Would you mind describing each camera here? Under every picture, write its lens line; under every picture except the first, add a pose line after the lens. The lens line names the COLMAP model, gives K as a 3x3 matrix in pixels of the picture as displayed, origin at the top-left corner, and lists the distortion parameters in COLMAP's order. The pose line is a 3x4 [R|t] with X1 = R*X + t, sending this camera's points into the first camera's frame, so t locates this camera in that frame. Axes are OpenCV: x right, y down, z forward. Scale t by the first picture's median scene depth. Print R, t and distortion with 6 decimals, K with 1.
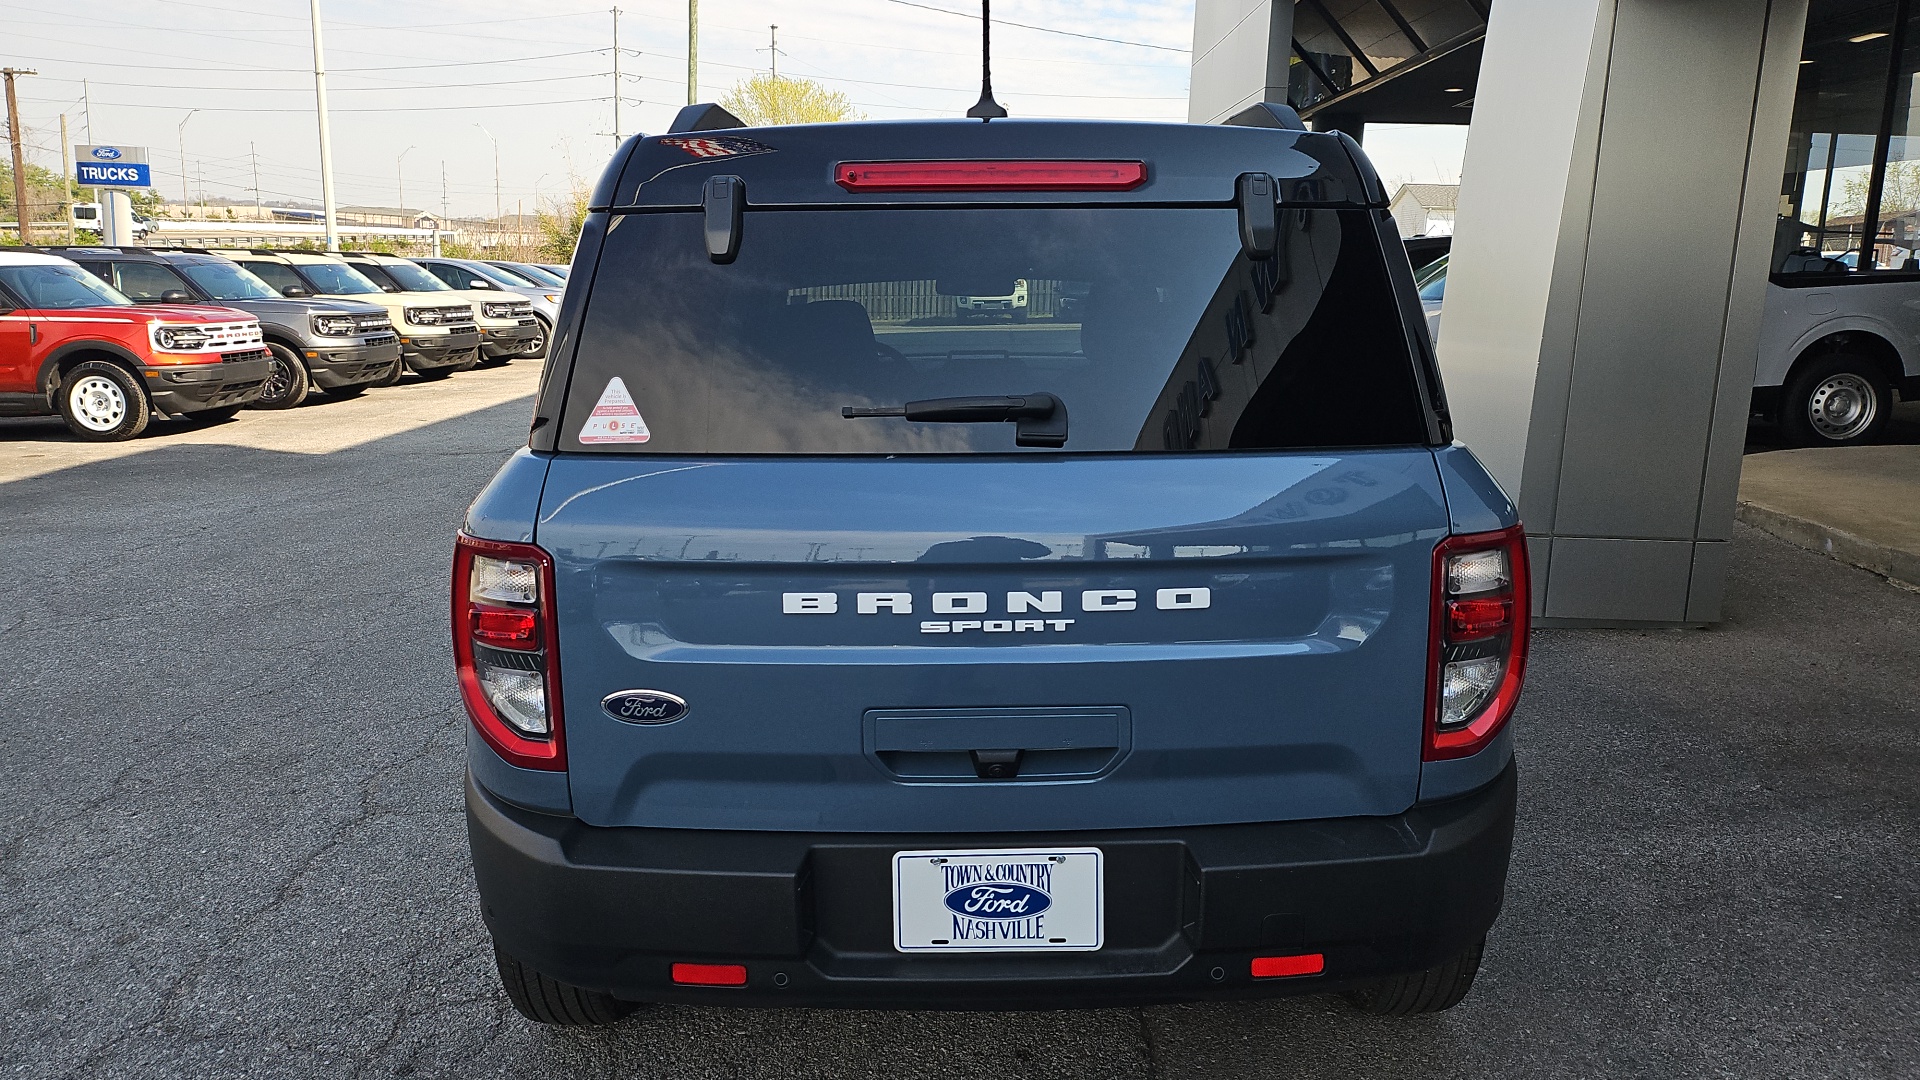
lens RADIAL K [[1402.2, 0, 960.0], [0, 1402.2, 540.0], [0, 0, 1]] dist [0.055102, -0.000022]
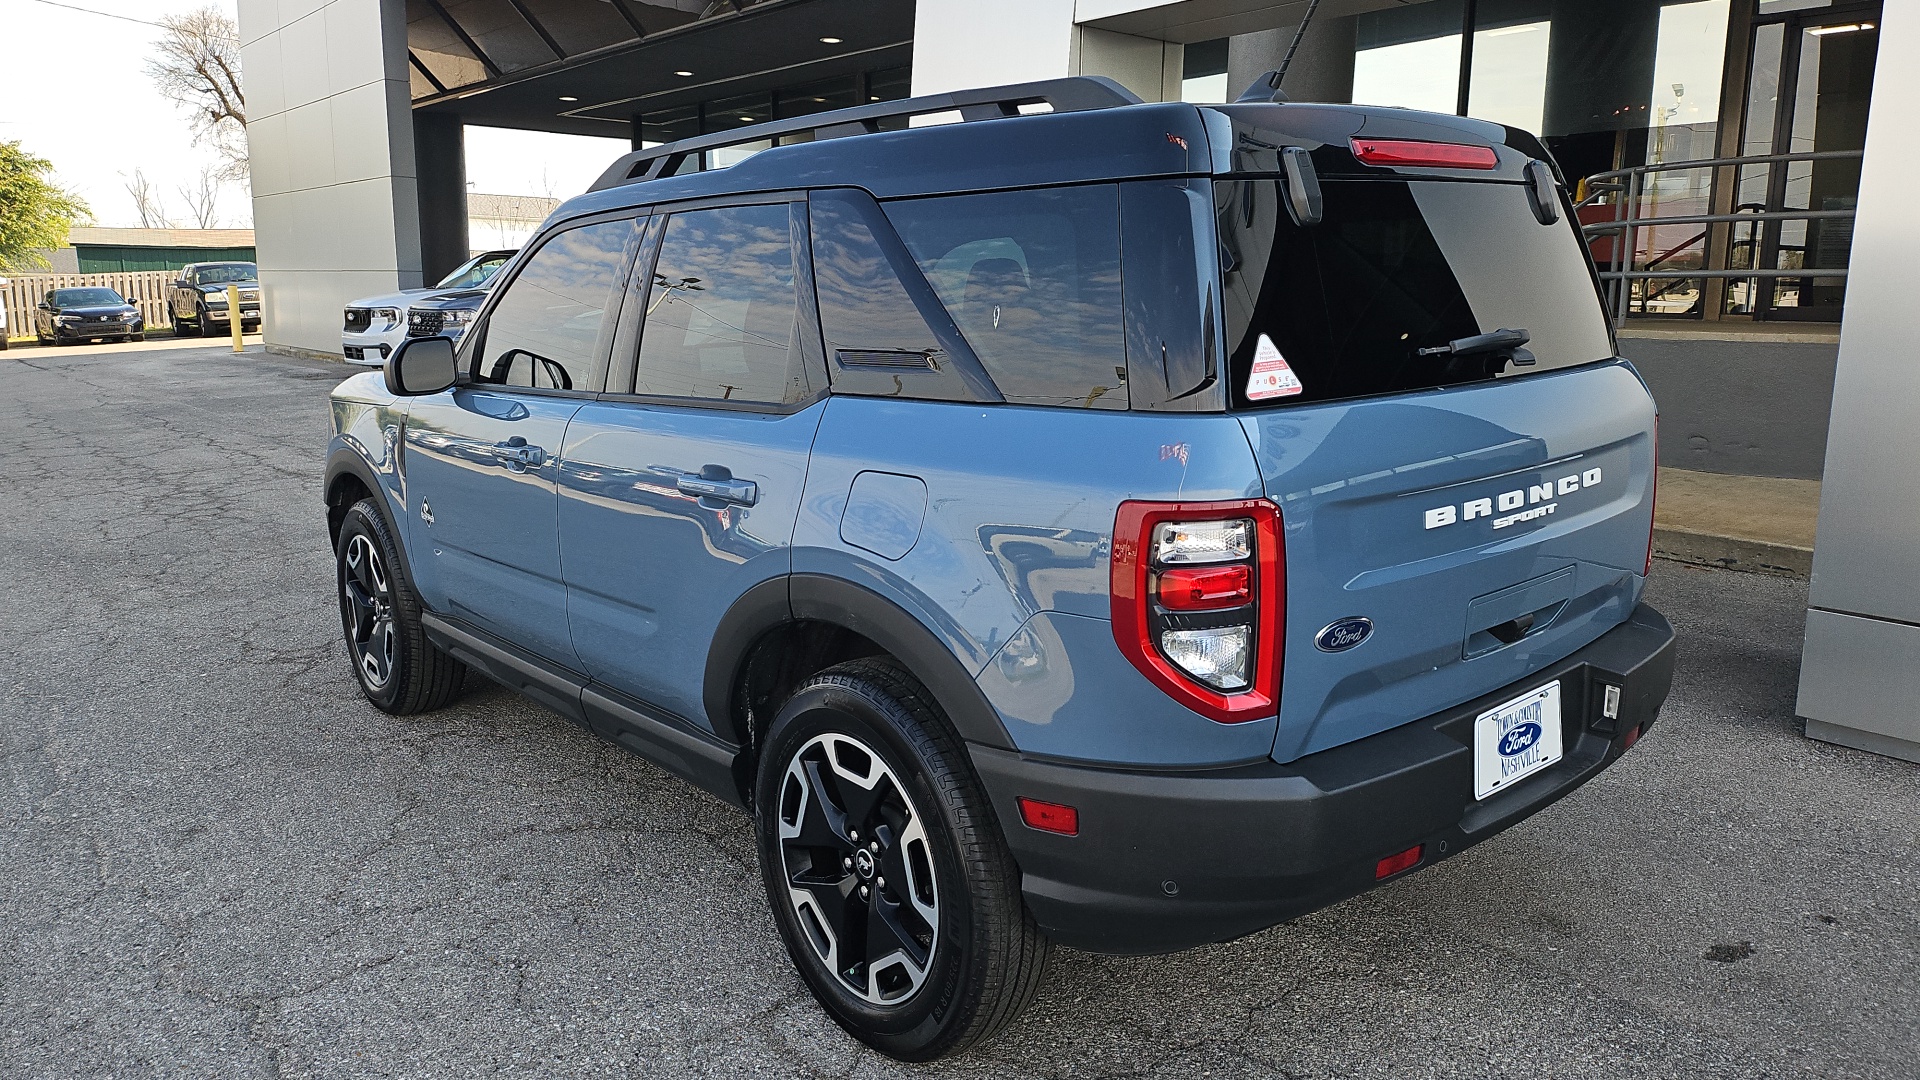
lens RADIAL K [[1363.0, 0, 960.0], [0, 1363.0, 540.0], [0, 0, 1]] dist [0.033004, 0.004030]
pose [[0.761497, -0.139555, 0.632967, -1.093742], [0.143296, 0.988630, 0.045577, -0.043422], [-0.632130, 0.055995, 0.772836, 0.366323]]
